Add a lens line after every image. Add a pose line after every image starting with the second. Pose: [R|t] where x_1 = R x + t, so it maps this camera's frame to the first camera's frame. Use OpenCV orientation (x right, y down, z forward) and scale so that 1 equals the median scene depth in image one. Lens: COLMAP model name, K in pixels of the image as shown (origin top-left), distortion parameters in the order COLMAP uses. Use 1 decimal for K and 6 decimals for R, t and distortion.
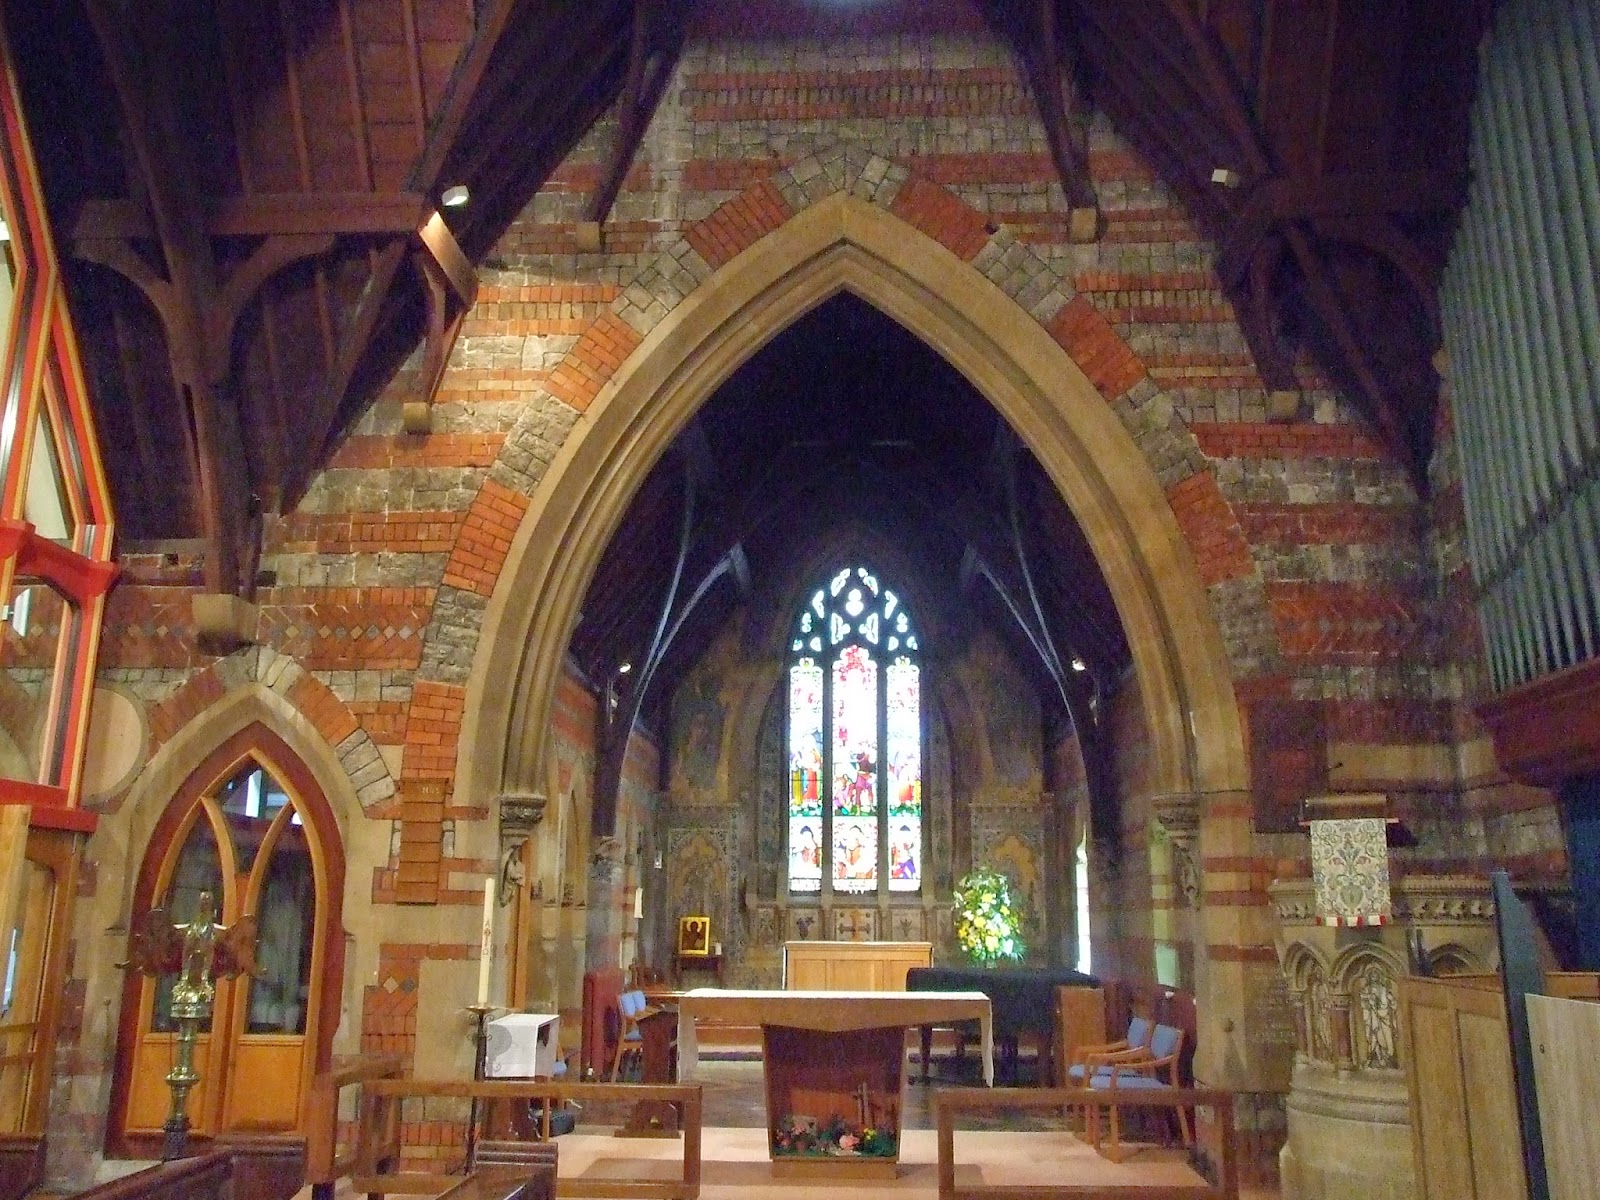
lens RADIAL K [[1344.2, 0, 798.8], [0, 1344.2, 604.6], [0, 0, 1]] dist [-0.030936, 0.004296]
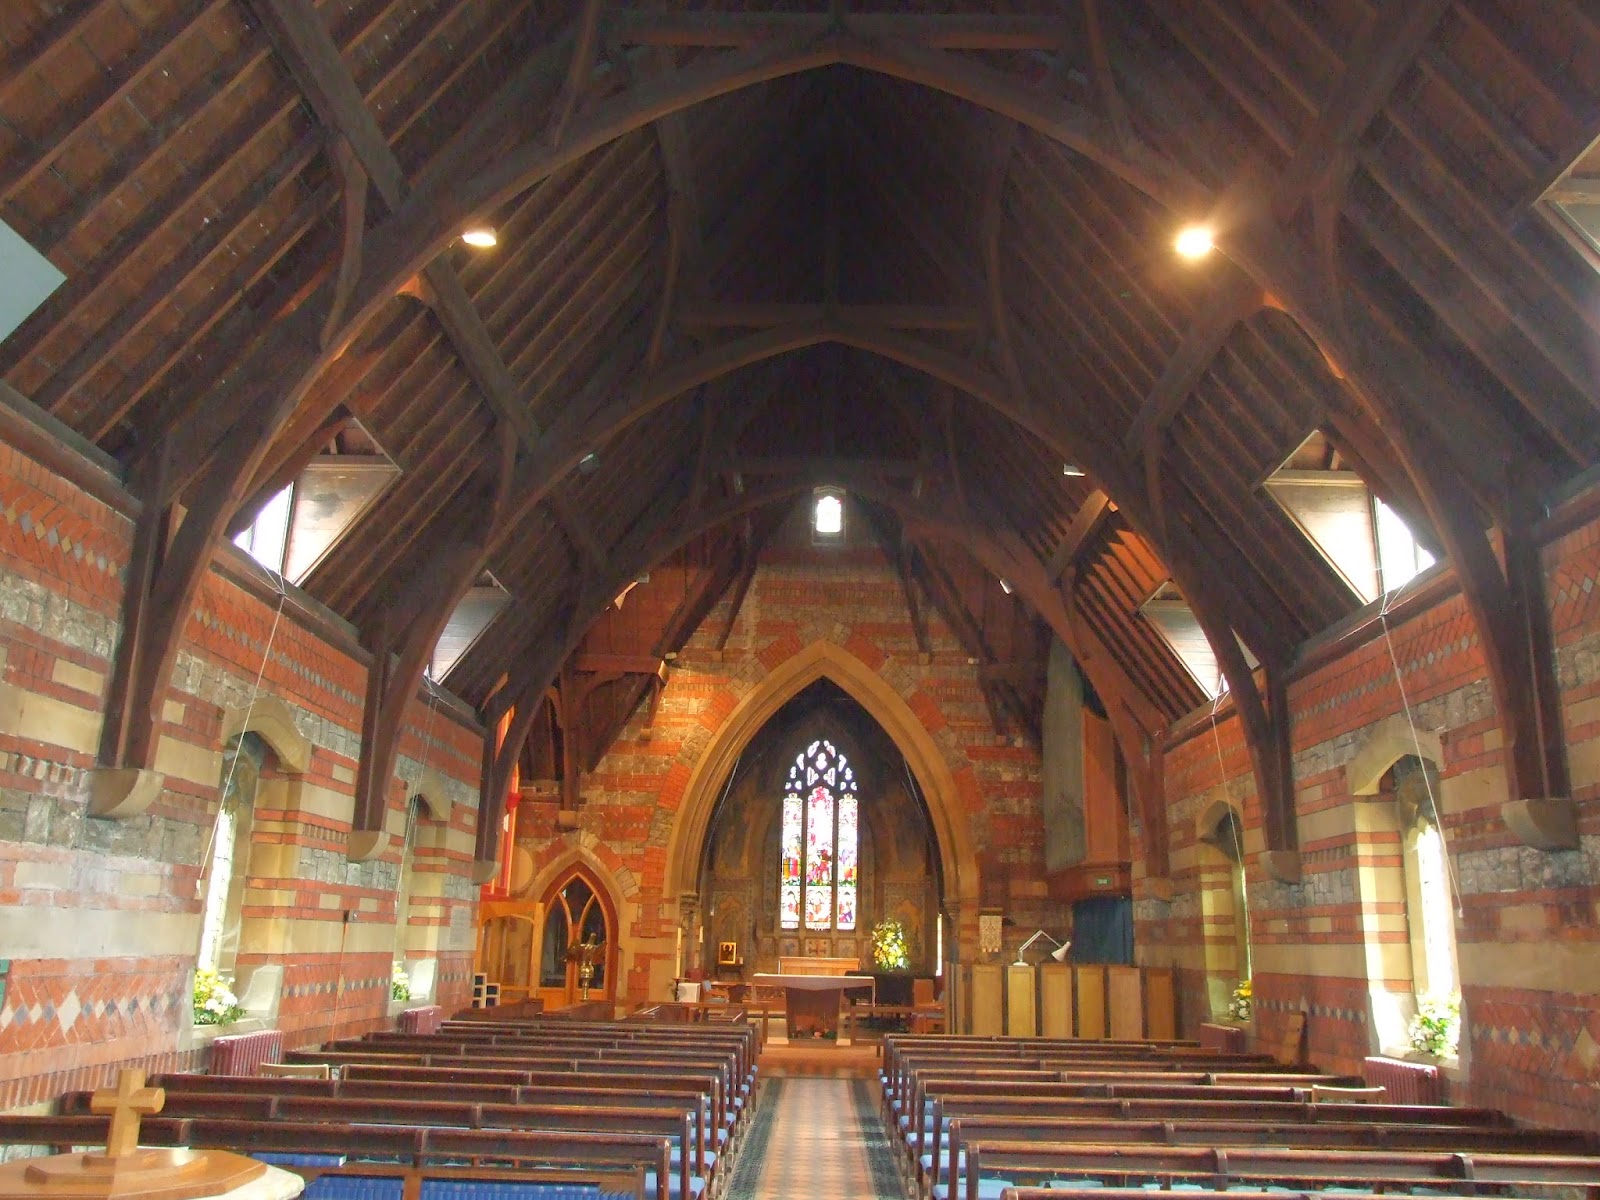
lens RADIAL K [[1344.2, 0, 799.3], [0, 1344.2, 593.9], [0, 0, 1]] dist [-0.030936, 0.004296]
pose [[0.999188, 0.025711, 0.031007, -0.087866], [-0.024973, 0.999401, -0.023949, -0.333146], [-0.031604, 0.023155, 0.999232, -1.395784]]
